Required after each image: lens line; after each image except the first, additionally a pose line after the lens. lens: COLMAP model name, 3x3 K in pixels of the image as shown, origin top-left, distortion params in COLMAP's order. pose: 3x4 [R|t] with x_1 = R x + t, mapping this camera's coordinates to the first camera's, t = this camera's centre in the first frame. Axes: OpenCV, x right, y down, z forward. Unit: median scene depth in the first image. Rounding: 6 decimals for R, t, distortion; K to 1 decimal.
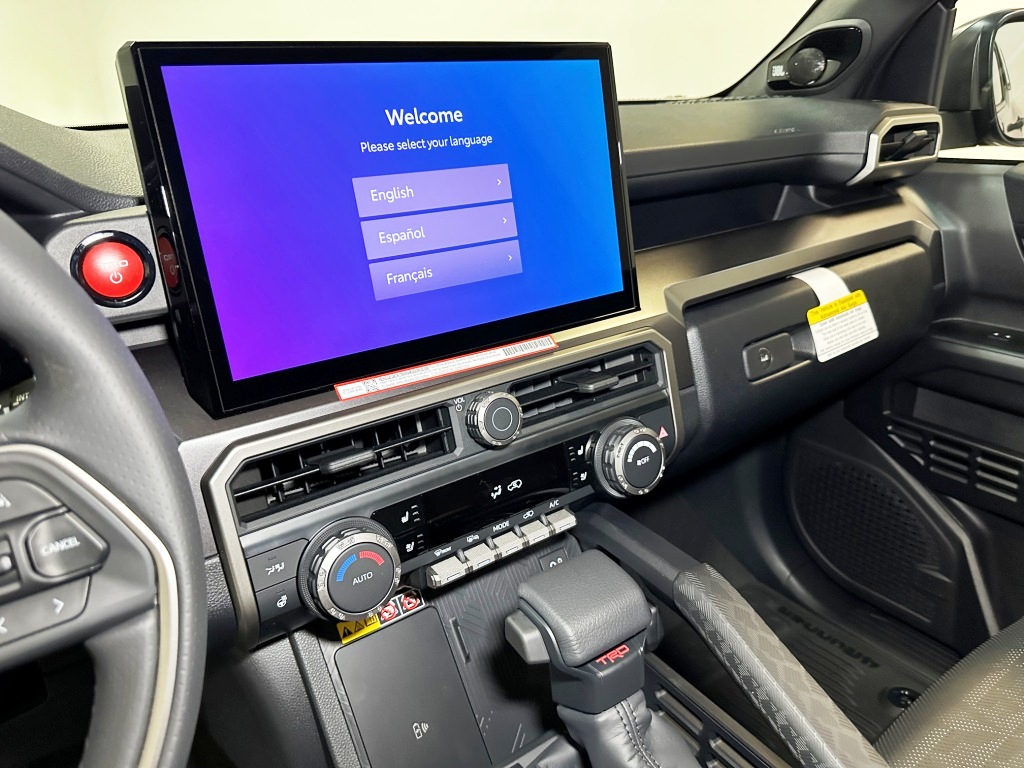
lens RADIAL K [[727.6, 0, 512.0], [0, 727.6, 384.0], [0, 0, 1]] dist [0.122110, -0.197456]
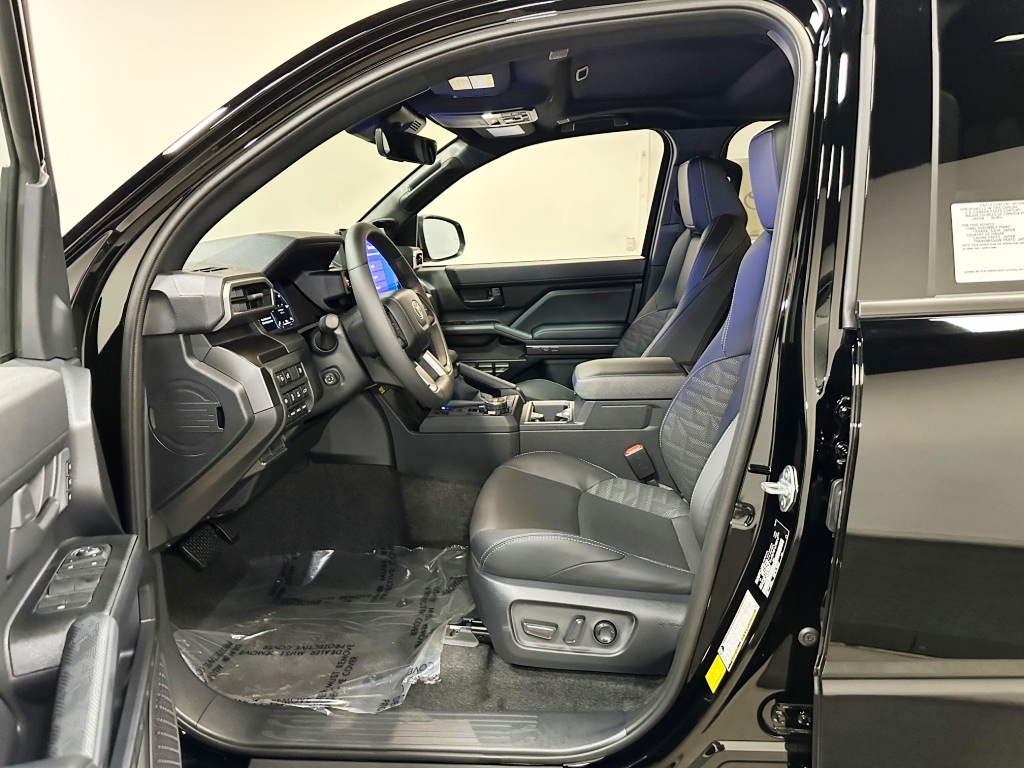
lens RADIAL K [[727.6, 0, 512.0], [0, 727.6, 384.0], [0, 0, 1]] dist [0.122110, -0.197456]
pose [[0.637087, -0.147555, 0.756537, -2.240880], [0.296123, 0.953037, -0.063488, 0.655613], [-0.711640, 0.264475, 0.650862, -1.536591]]
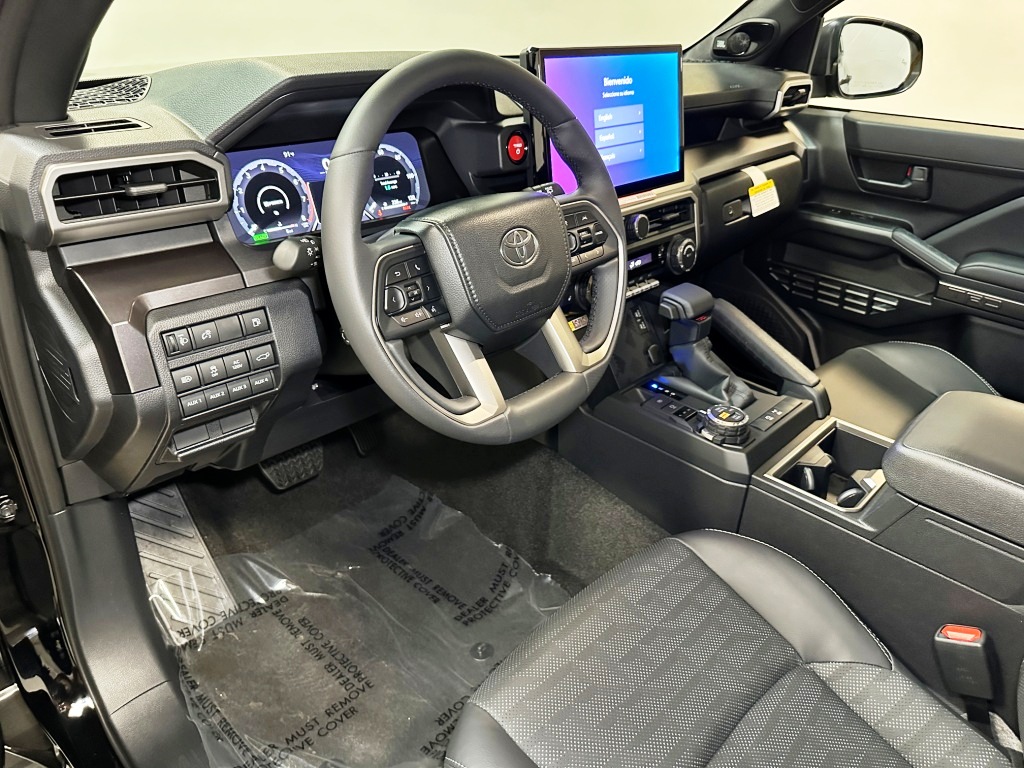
lens RADIAL K [[727.6, 0, 512.0], [0, 727.6, 384.0], [0, 0, 1]] dist [0.122110, -0.197456]
pose [[0.977957, -0.023544, 0.207477, -0.767037], [0.000514, 0.993891, 0.110361, 0.242509], [-0.208808, -0.107822, 0.971995, -0.982141]]
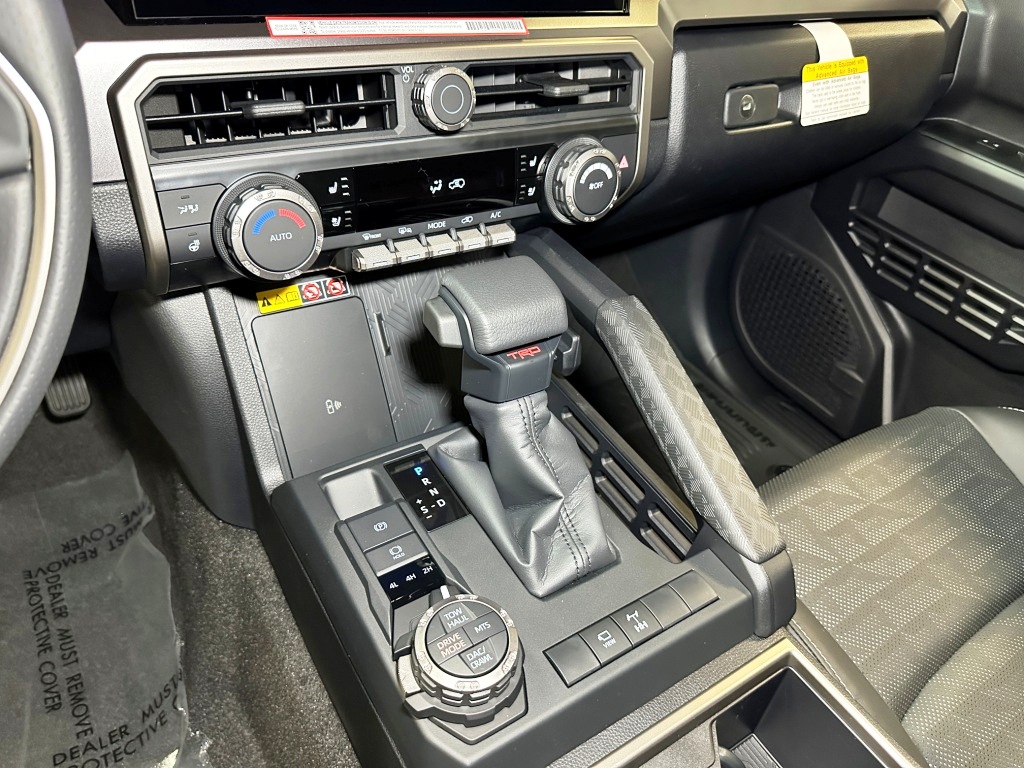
lens RADIAL K [[733.6, 0, 512.0], [0, 733.6, 384.0], [0, 0, 1]] dist [0.059749, -0.091265]
pose [[0.985599, 0.150924, 0.076266, 0.038090], [-0.166685, 0.943042, 0.287903, 0.091825], [-0.028471, -0.296469, 0.954618, 0.013465]]
